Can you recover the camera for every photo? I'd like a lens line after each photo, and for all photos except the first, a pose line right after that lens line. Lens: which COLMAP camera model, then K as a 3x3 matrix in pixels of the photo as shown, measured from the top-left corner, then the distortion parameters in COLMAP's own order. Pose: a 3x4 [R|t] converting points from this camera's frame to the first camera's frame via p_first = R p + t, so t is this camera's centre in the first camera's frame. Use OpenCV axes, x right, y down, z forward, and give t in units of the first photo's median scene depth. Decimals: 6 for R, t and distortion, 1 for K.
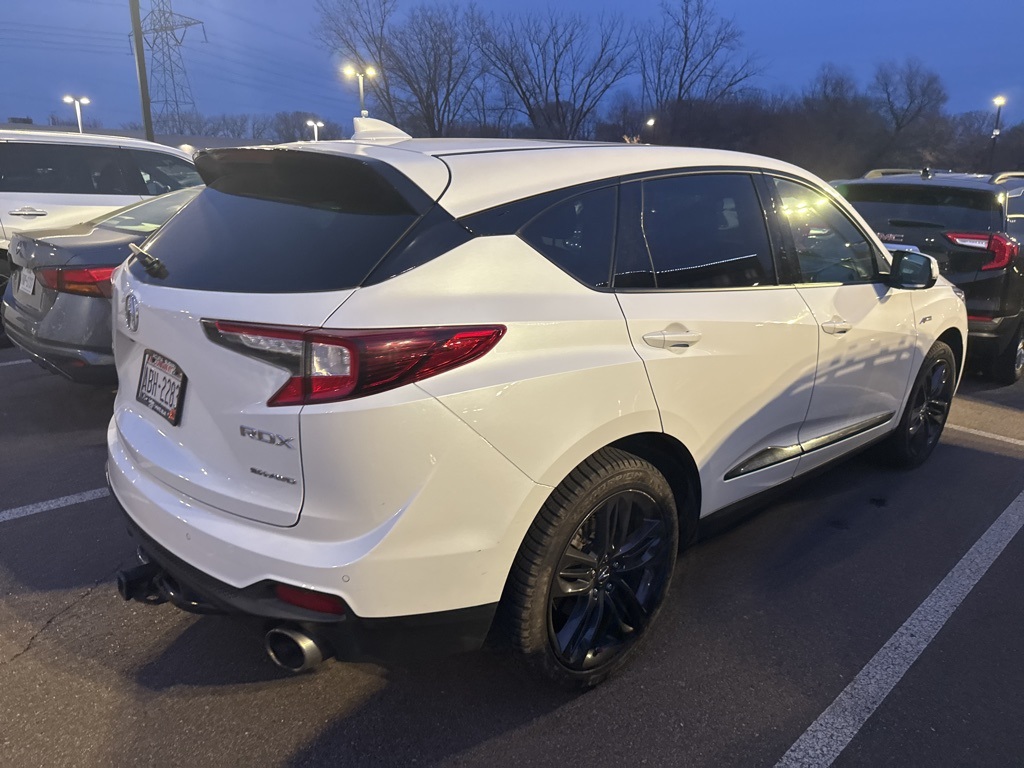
lens RADIAL K [[739.7, 0, 500.8], [0, 739.7, 378.6], [0, 0, 1]] dist [0.023676, -0.034584]
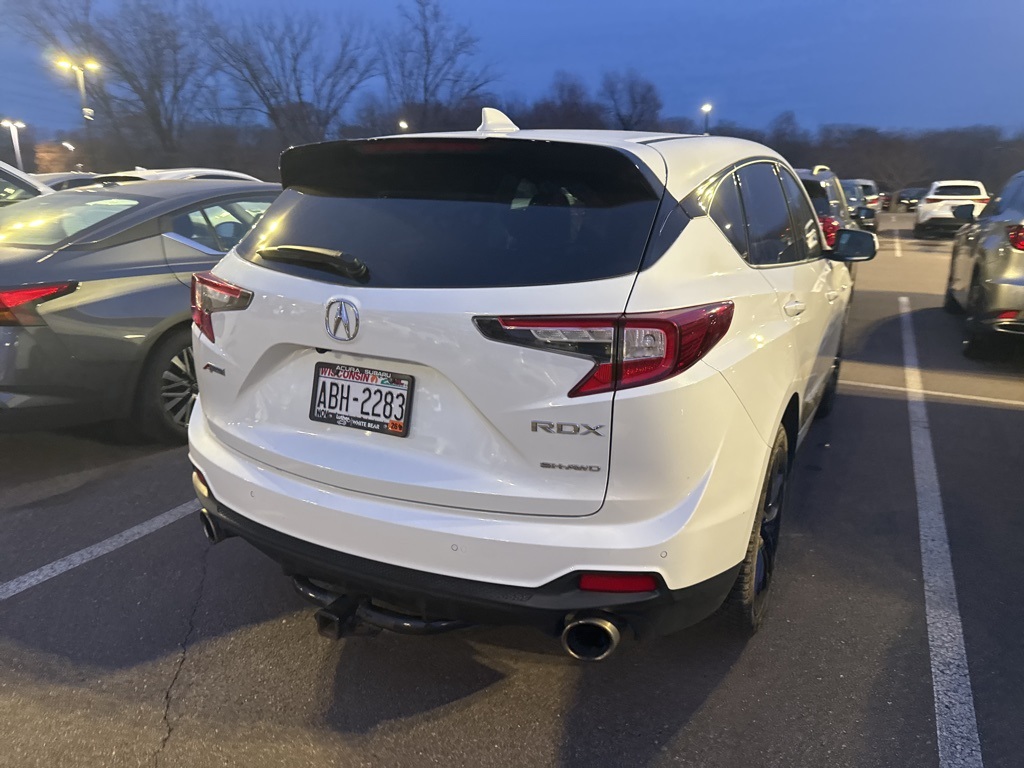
lens RADIAL K [[744.4, 0, 512.0], [0, 744.4, 384.0], [0, 0, 1]] dist [0.031956, -0.037058]
pose [[0.941839, -0.104368, 0.319448, -0.349065], [0.104144, 0.994402, 0.017836, -0.003035], [-0.319522, 0.016470, 0.947436, 0.038779]]
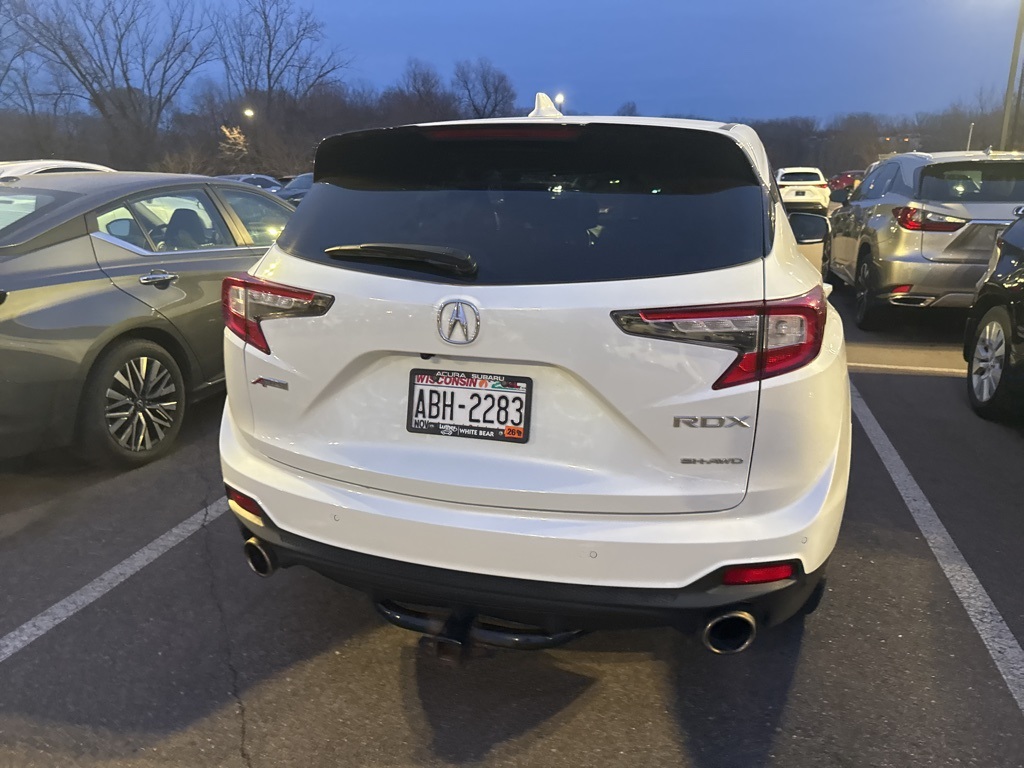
lens RADIAL K [[739.3, 0, 509.3], [0, 739.3, 383.8], [0, 0, 1]] dist [0.061863, -0.053134]
pose [[0.862435, -0.165079, 0.478492, -0.499334], [0.158835, 0.985837, 0.053826, -0.032174], [-0.480600, 0.029580, 0.876441, 0.137717]]
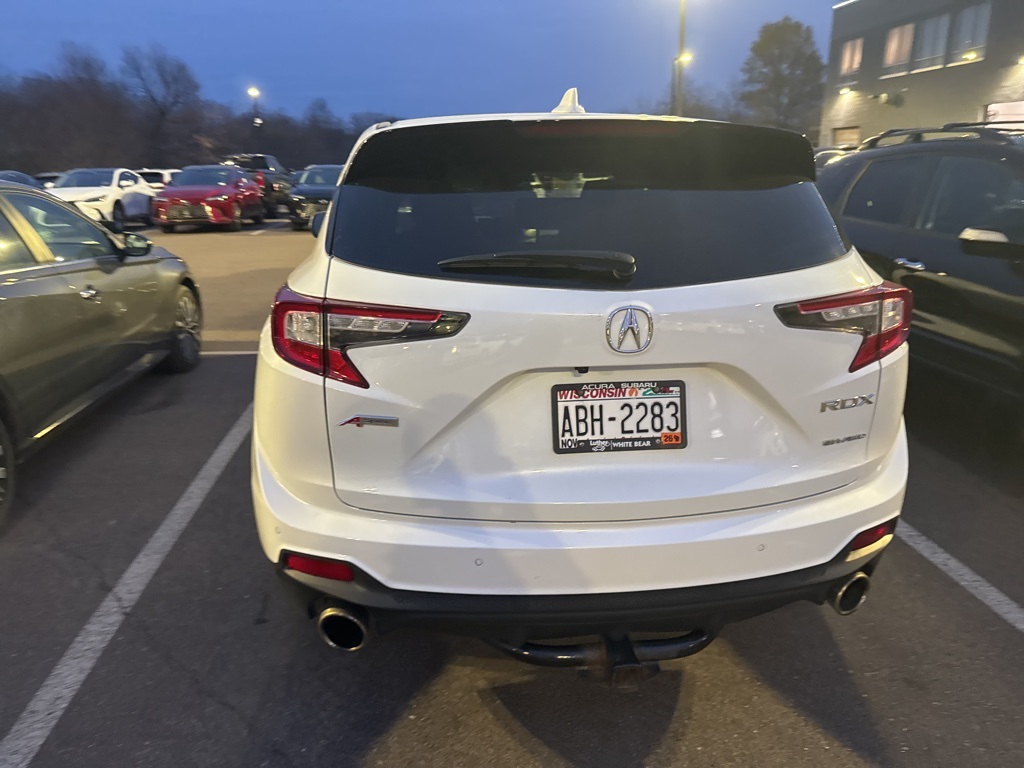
lens RADIAL K [[741.1, 0, 509.6], [0, 741.1, 388.5], [0, 0, 1]] dist [0.031856, -0.041497]
pose [[0.604294, -0.254976, 0.754861, -0.688318], [0.234372, 0.962381, 0.137448, -0.096601], [-0.761511, 0.093859, 0.641321, 0.345739]]
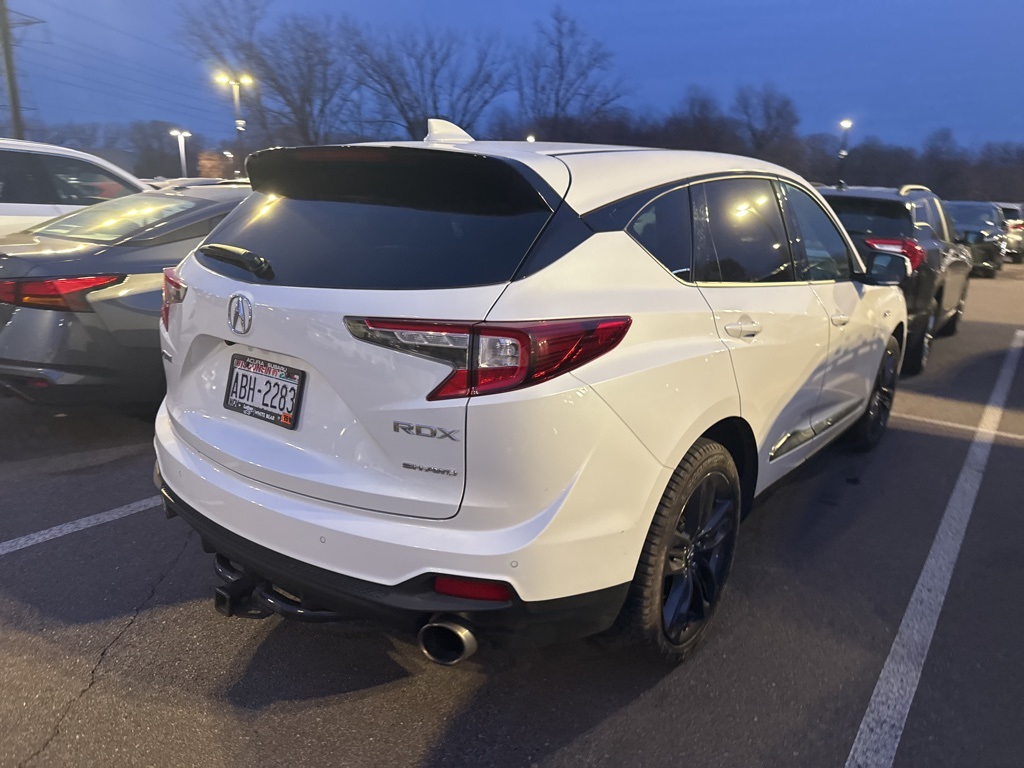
lens RADIAL K [[741.1, 0, 509.6], [0, 741.1, 388.5], [0, 0, 1]] dist [0.031856, -0.041497]
pose [[0.985386, -0.038421, 0.165946, -0.183531], [0.039578, 0.999210, -0.003670, 0.014368], [-0.165673, 0.010184, 0.986128, -0.005463]]
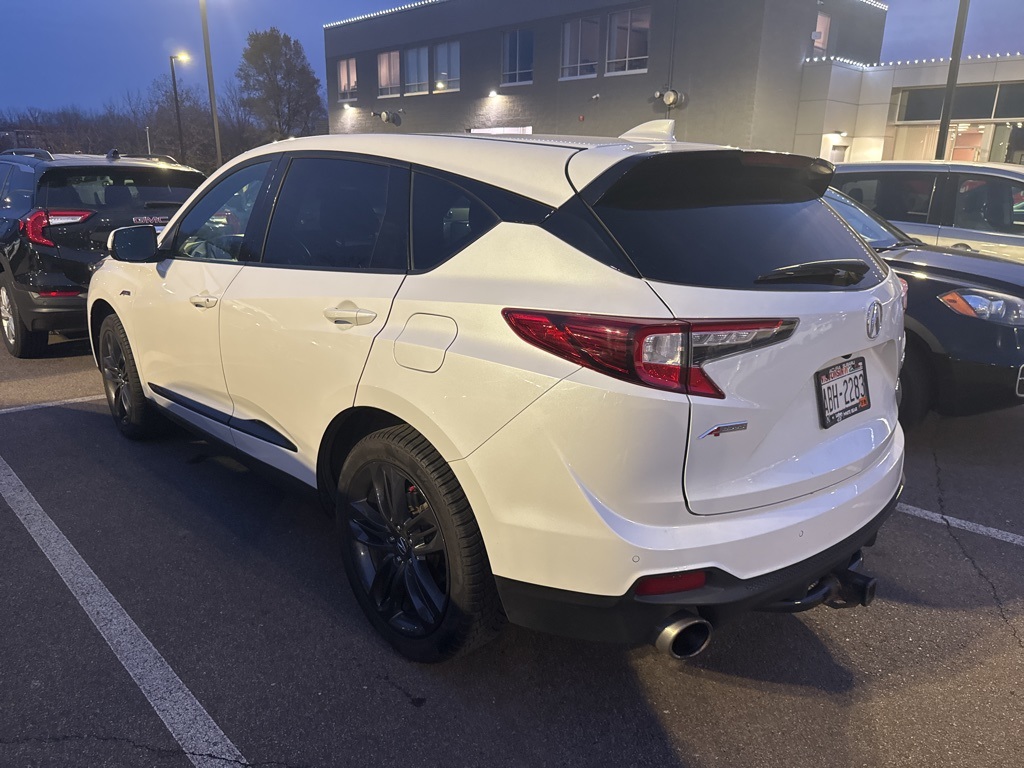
lens RADIAL K [[741.1, 0, 509.6], [0, 741.1, 388.5], [0, 0, 1]] dist [0.031856, -0.041497]
pose [[0.003163, -0.297308, 0.954776, -0.869002], [0.250708, 0.924524, 0.287057, -0.243219], [-0.968058, 0.238462, 0.077462, 0.827310]]
